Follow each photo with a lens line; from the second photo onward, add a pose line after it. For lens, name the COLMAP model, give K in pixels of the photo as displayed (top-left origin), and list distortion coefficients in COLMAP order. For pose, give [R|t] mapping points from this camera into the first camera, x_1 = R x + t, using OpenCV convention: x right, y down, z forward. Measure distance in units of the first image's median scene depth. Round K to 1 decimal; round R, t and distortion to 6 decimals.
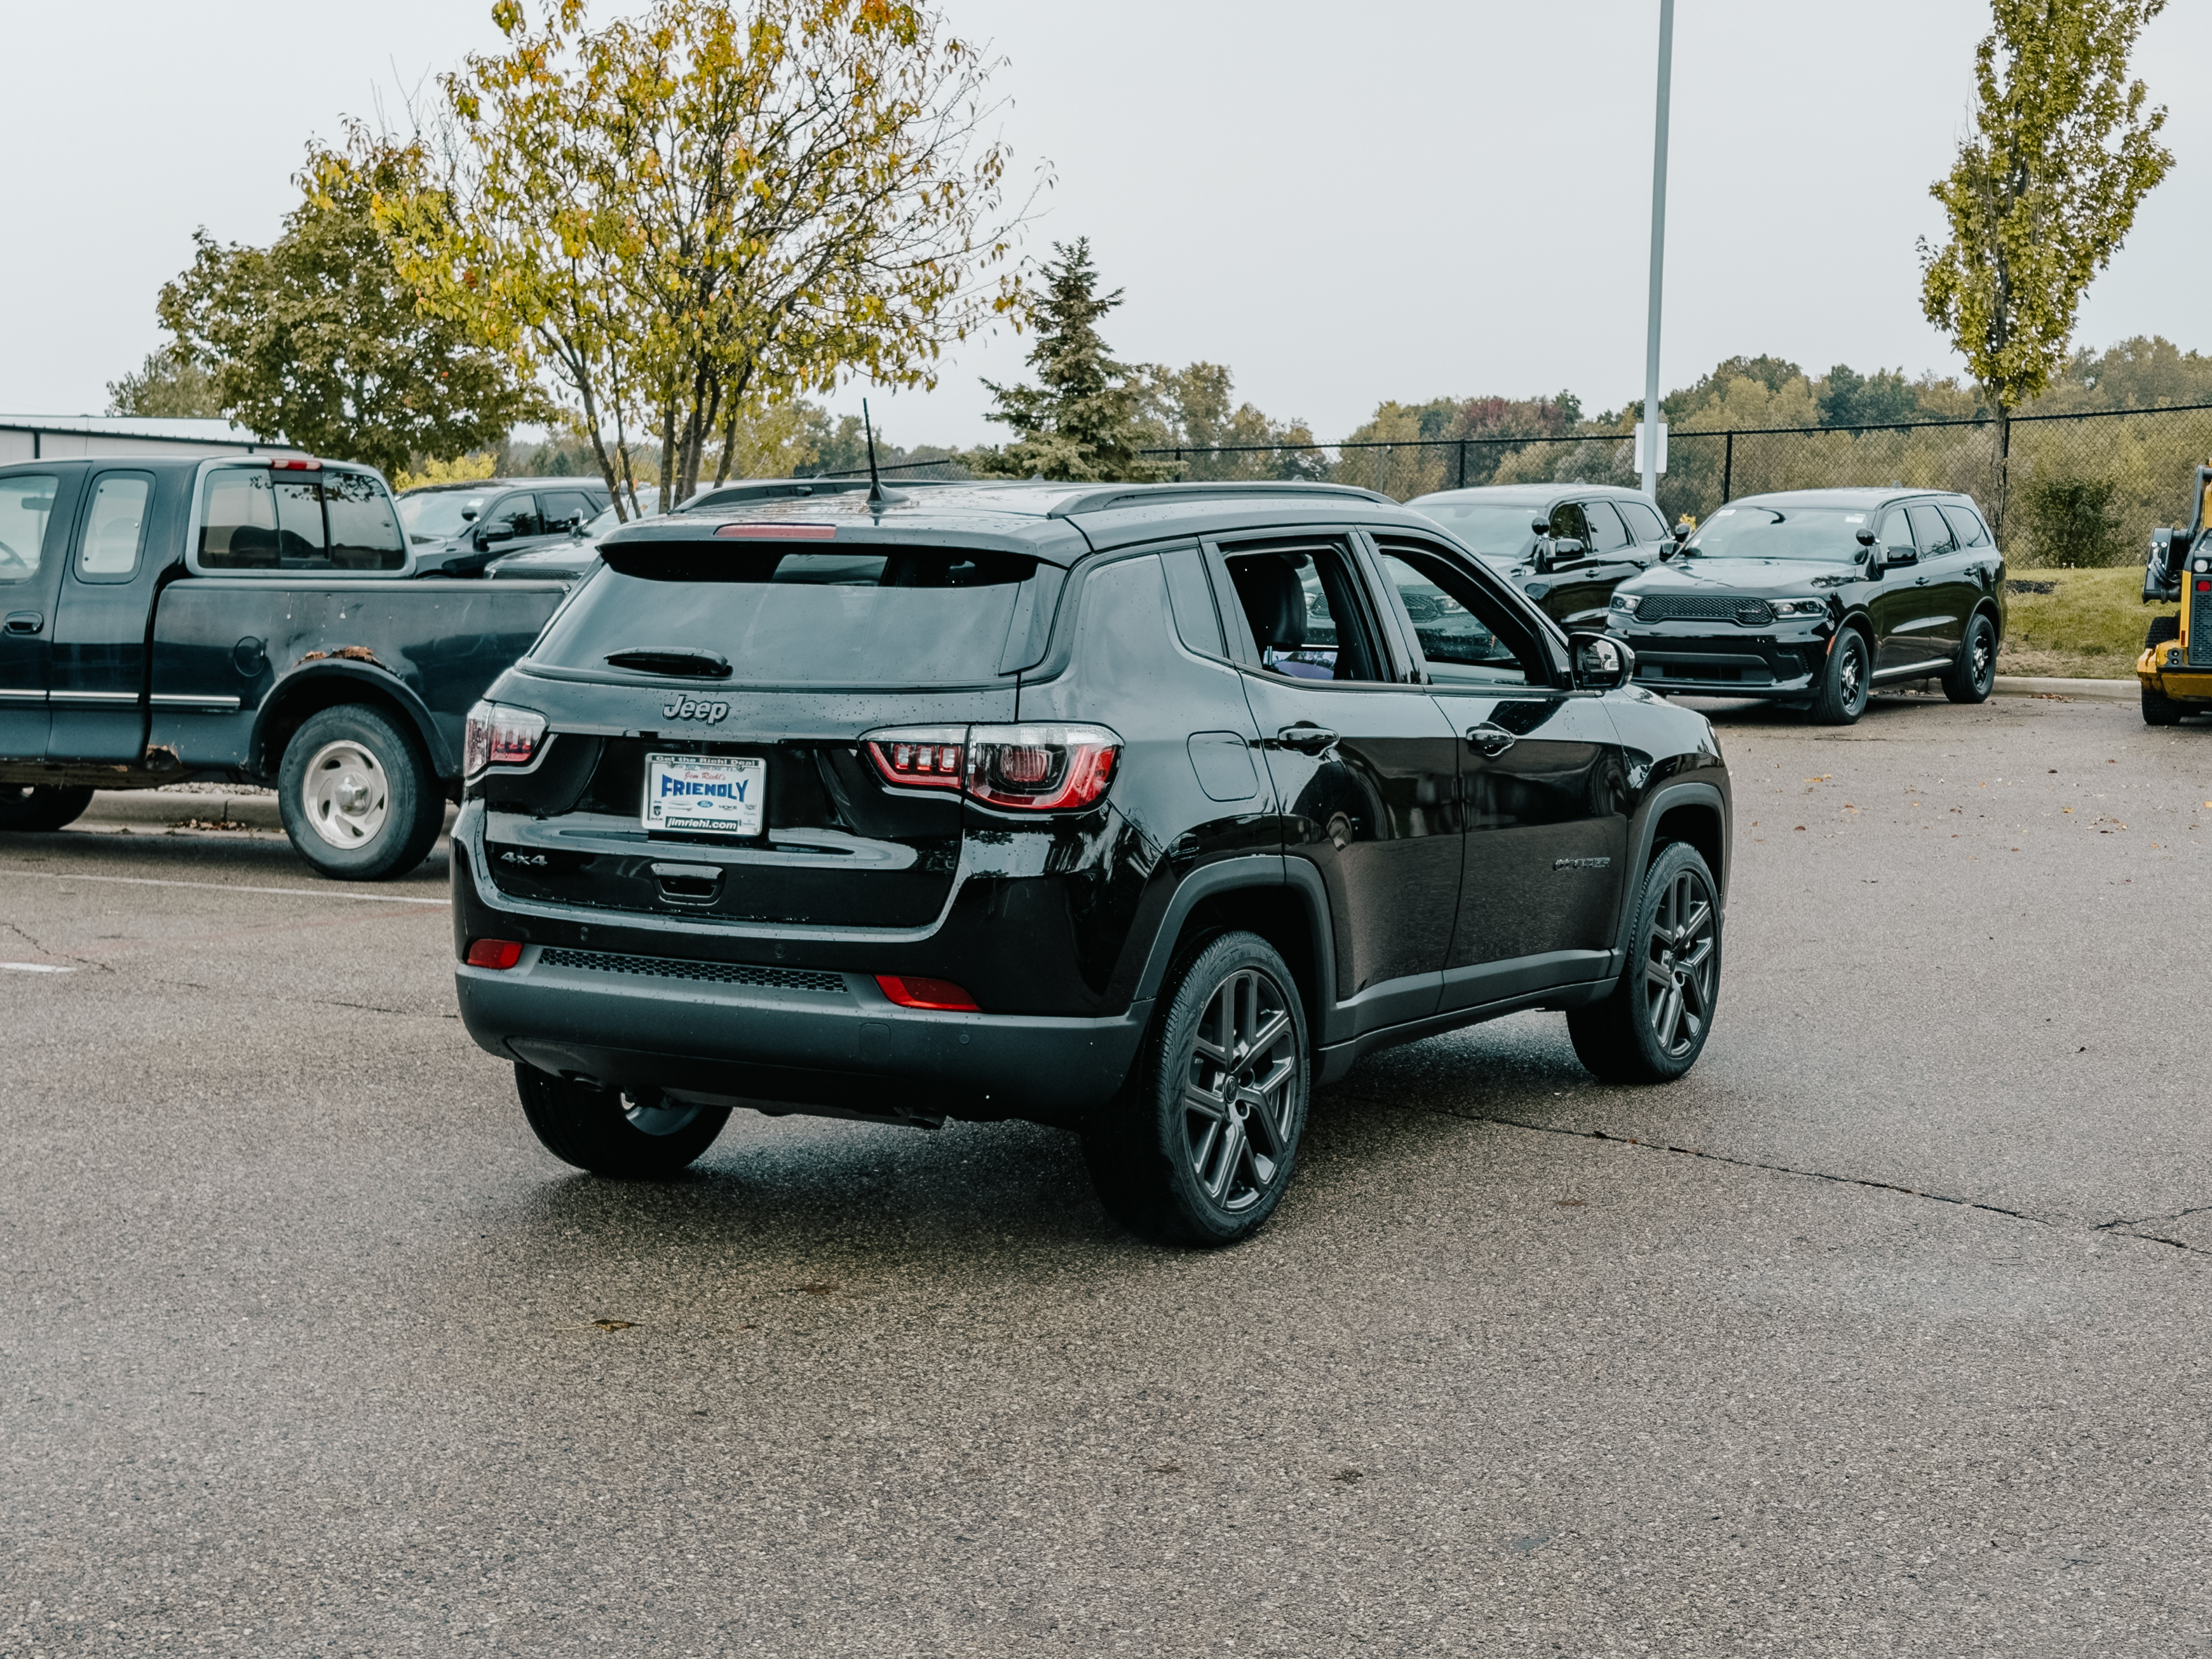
lens RADIAL K [[3242.0, 0, 1105.1], [0, 3242.0, 831.7], [0, 0, 1]] dist [0.009386, 0.000000]
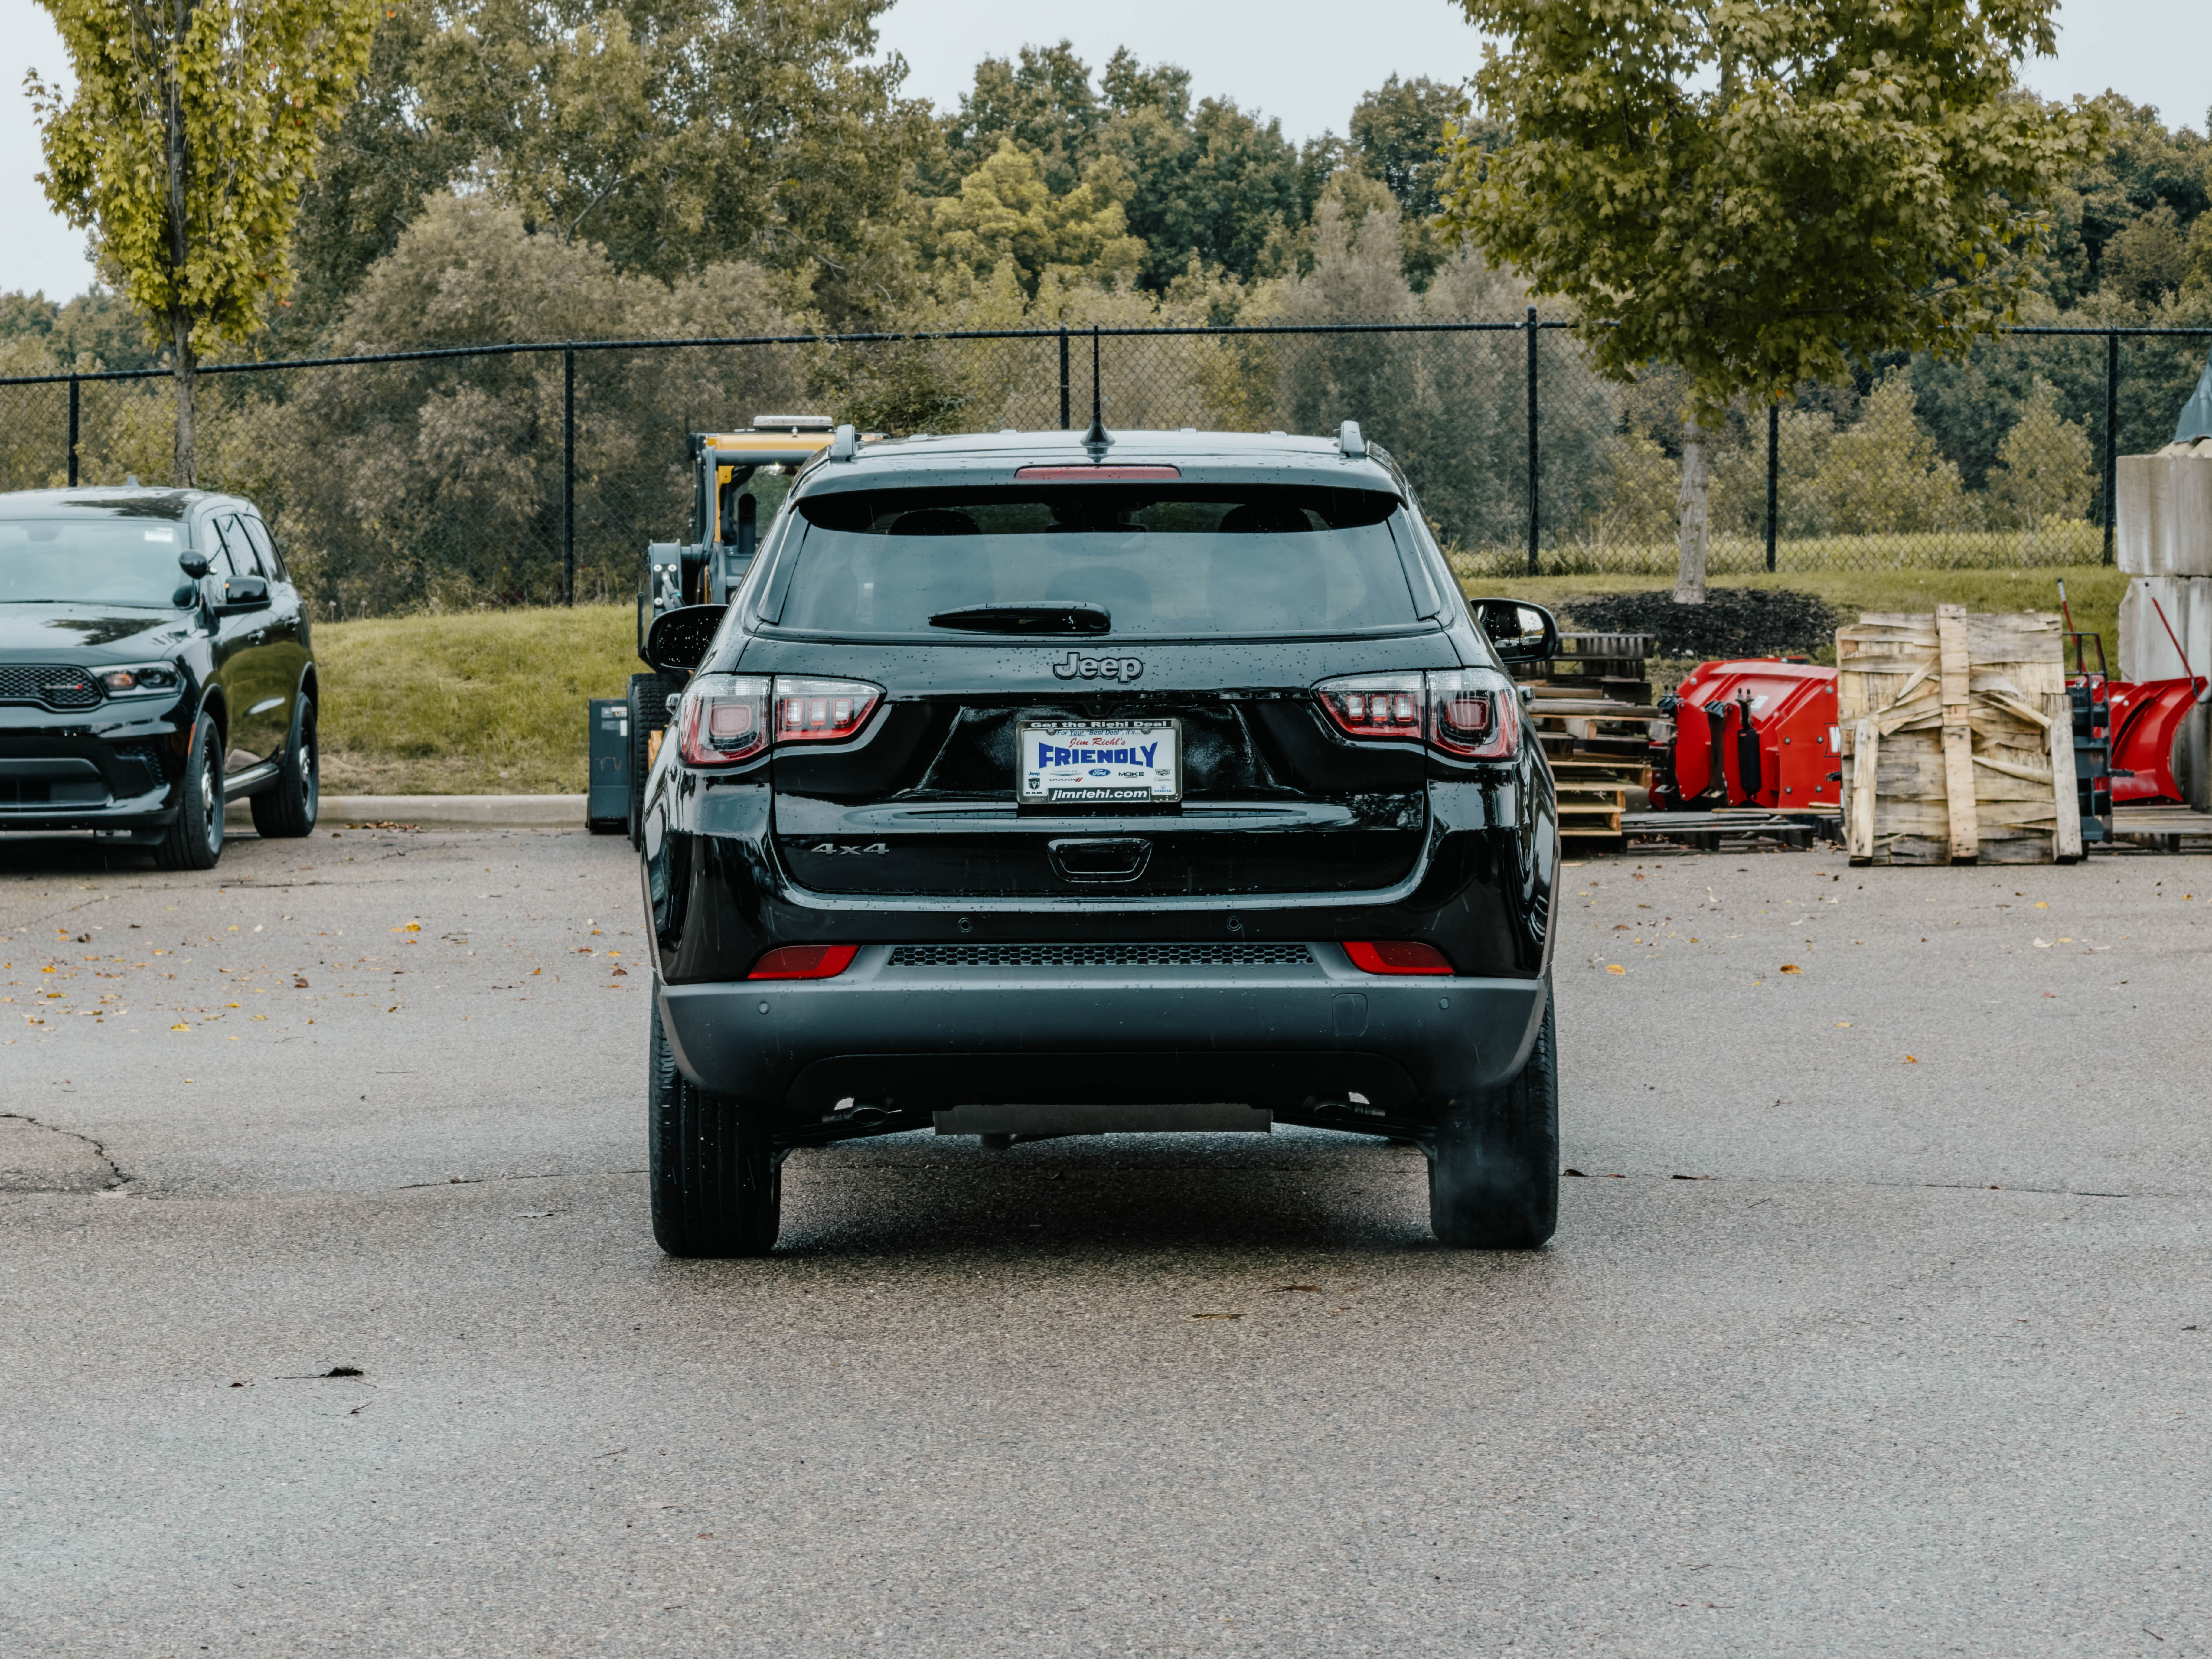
lens RADIAL K [[6216.9, 0, 1106.2], [0, 6216.9, 832.0], [0, 0, 1]] dist [-0.199379, 0.000000]
pose [[0.873218, -0.032400, 0.486252, -0.950057], [0.058342, 0.997562, -0.038303, 0.073344], [-0.483825, 0.061816, 0.872979, -0.503009]]
